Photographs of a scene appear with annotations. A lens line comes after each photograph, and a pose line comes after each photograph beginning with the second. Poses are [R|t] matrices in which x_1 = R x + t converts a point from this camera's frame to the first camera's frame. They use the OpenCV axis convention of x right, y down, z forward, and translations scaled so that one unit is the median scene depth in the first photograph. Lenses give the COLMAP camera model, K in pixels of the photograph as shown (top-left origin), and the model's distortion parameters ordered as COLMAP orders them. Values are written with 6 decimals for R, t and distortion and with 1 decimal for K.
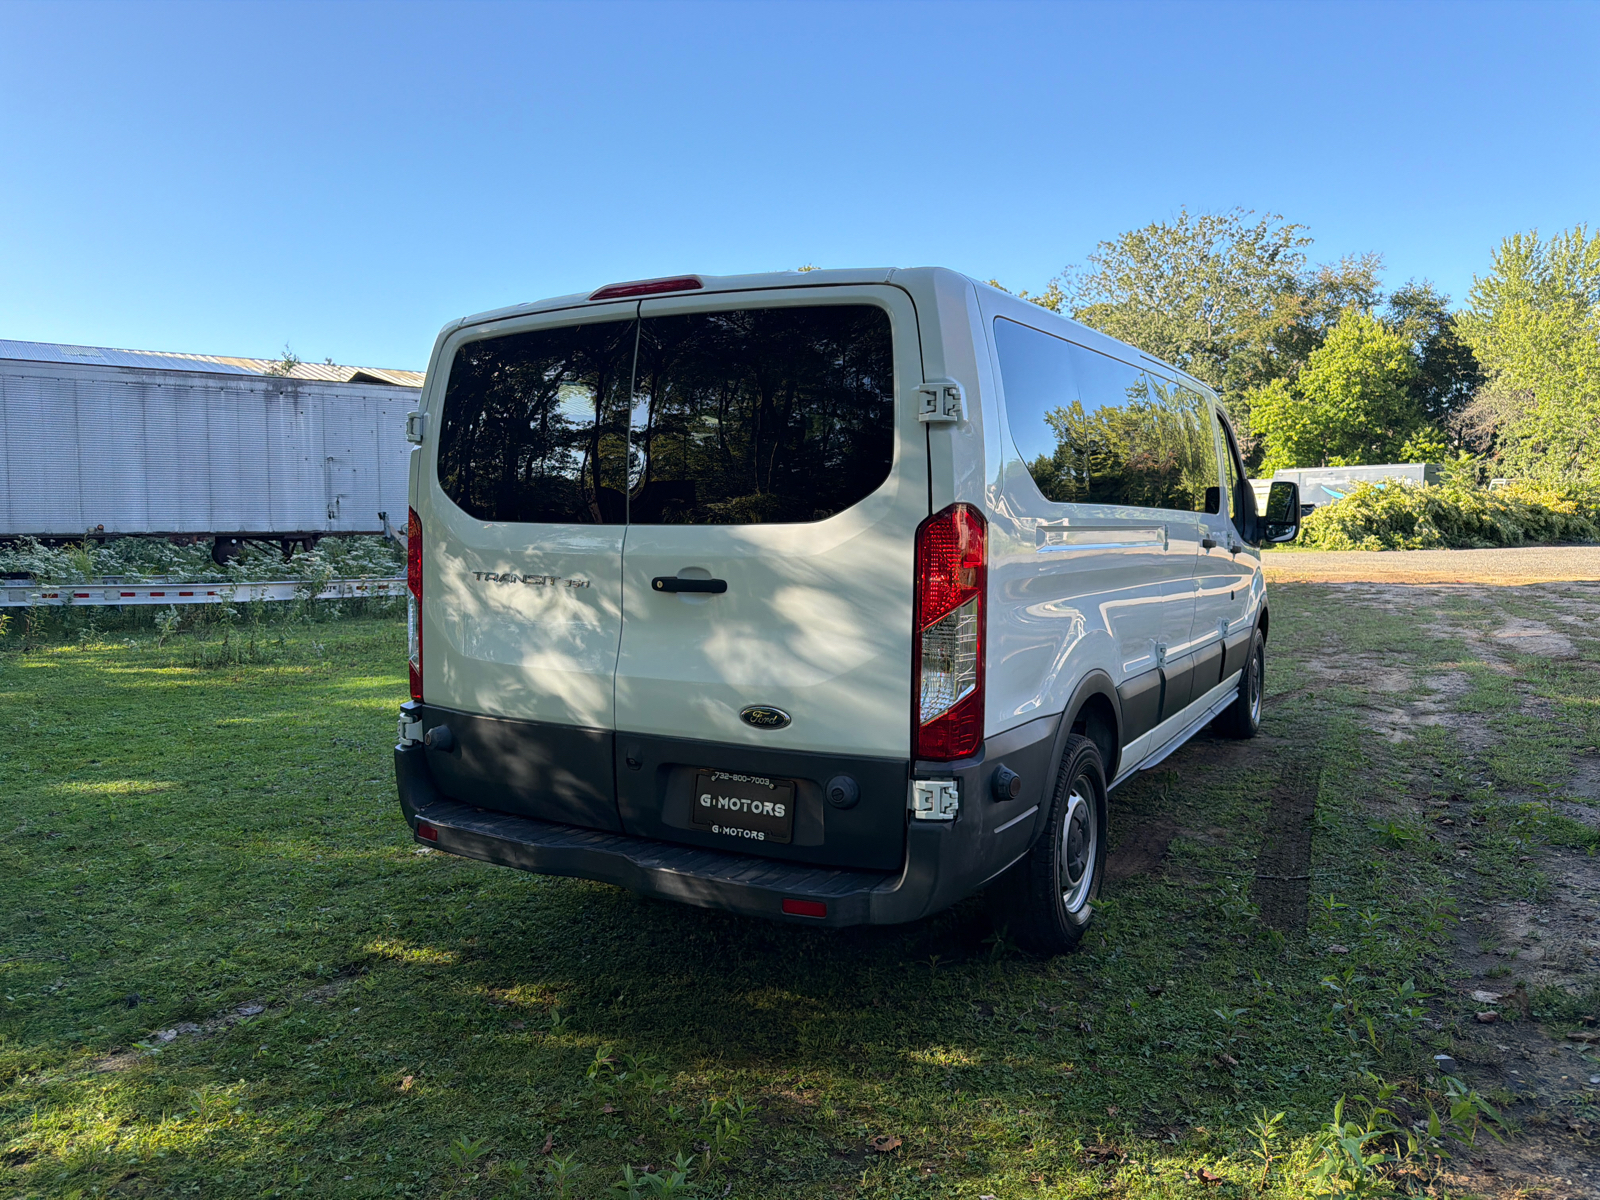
lens RADIAL K [[1133.2, 0, 808.9], [0, 1133.2, 596.8], [0, 0, 1]] dist [0.036822, -0.045926]
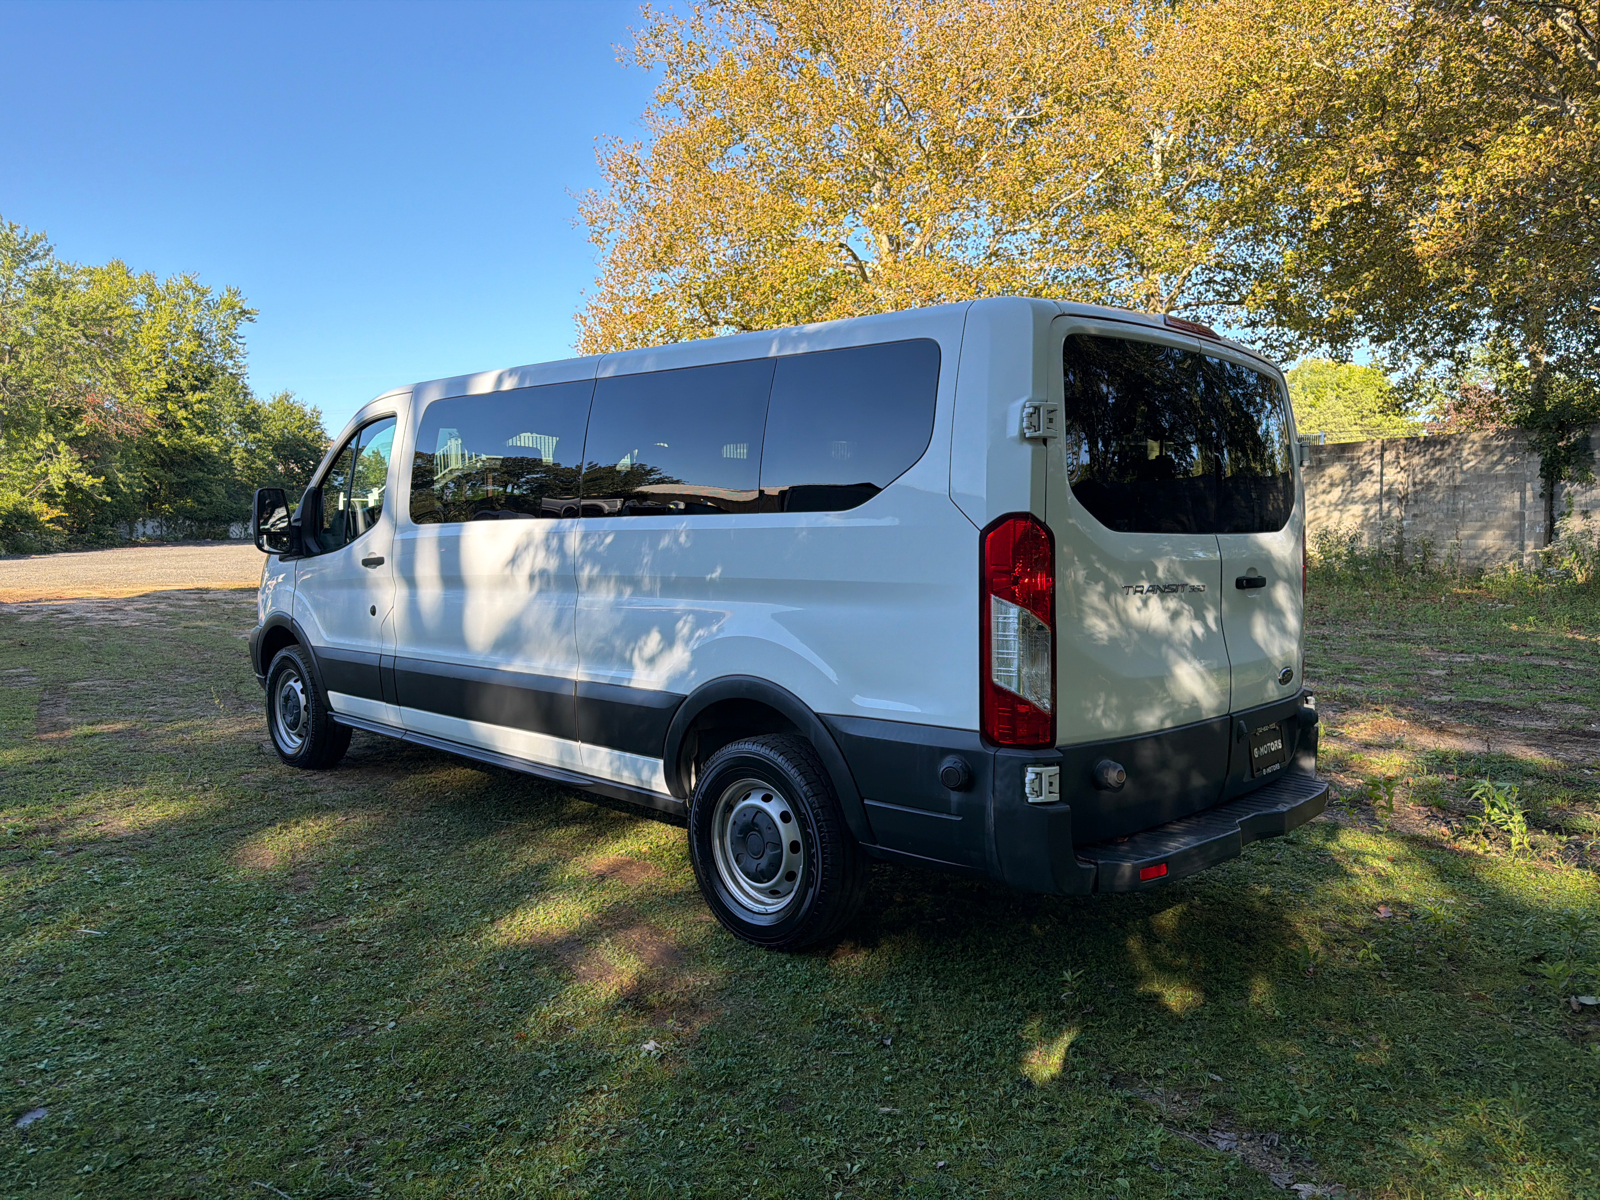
lens RADIAL K [[1133.2, 0, 792.3], [0, 1133.2, 597.4], [0, 0, 1]] dist [0.036822, -0.045926]
pose [[0.244292, -0.053802, 0.968208, -1.318590], [0.065491, 0.997095, 0.038883, -0.069657], [-0.967488, 0.053910, 0.247106, 1.083008]]
